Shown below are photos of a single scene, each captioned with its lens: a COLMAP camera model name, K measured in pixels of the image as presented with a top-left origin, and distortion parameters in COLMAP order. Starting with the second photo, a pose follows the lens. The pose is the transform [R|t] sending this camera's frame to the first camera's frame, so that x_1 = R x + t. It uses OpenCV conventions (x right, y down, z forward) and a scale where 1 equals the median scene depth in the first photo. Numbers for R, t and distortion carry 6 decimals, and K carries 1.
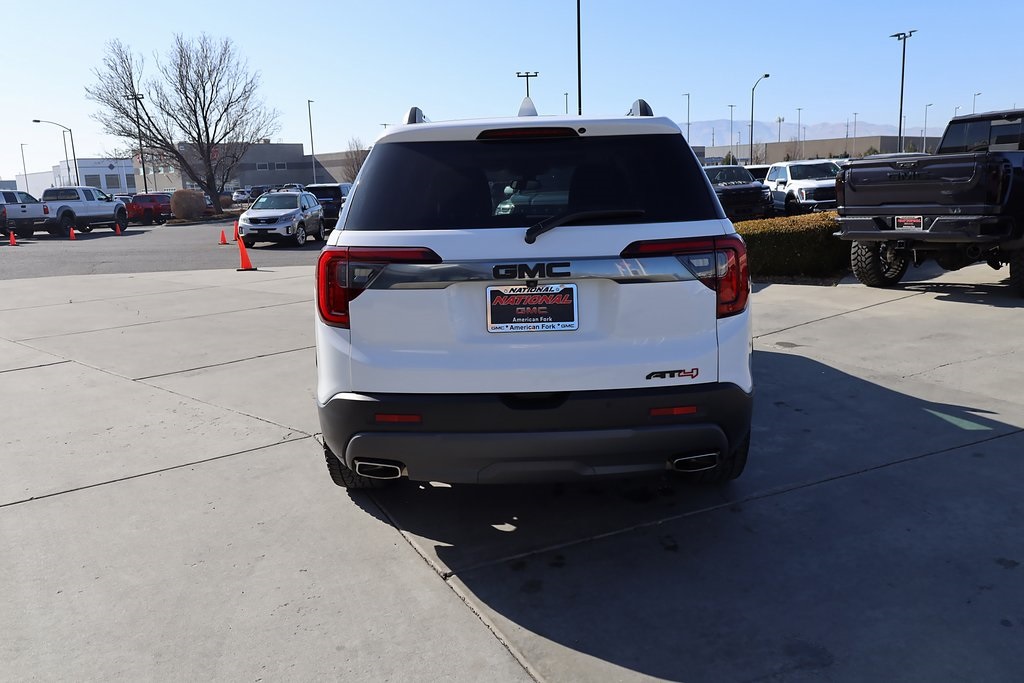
lens RADIAL K [[822.0, 0, 512.0], [0, 822.0, 341.5], [0, 0, 1]] dist [-0.009737, -0.002640]
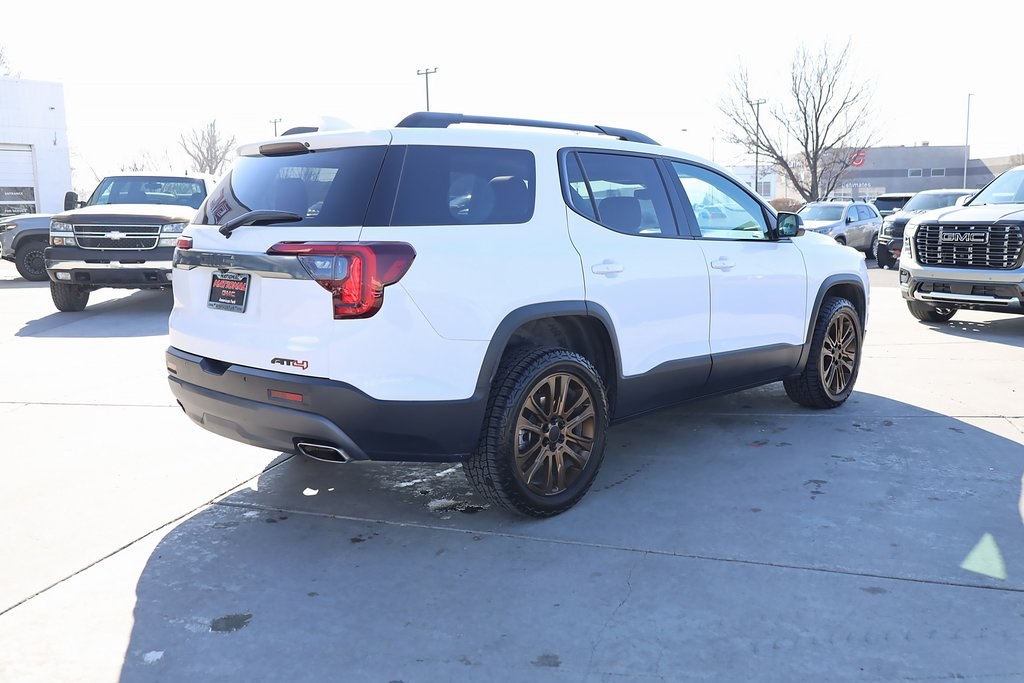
lens RADIAL K [[931.8, 0, 511.8], [0, 931.8, 325.4], [0, 0, 1]] dist [0.001818, -0.001854]
pose [[0.702992, 0.110281, -0.702595, 1.102552], [-0.143765, 0.989545, 0.011476, -0.058072], [0.696516, 0.092941, 0.711497, 0.265835]]
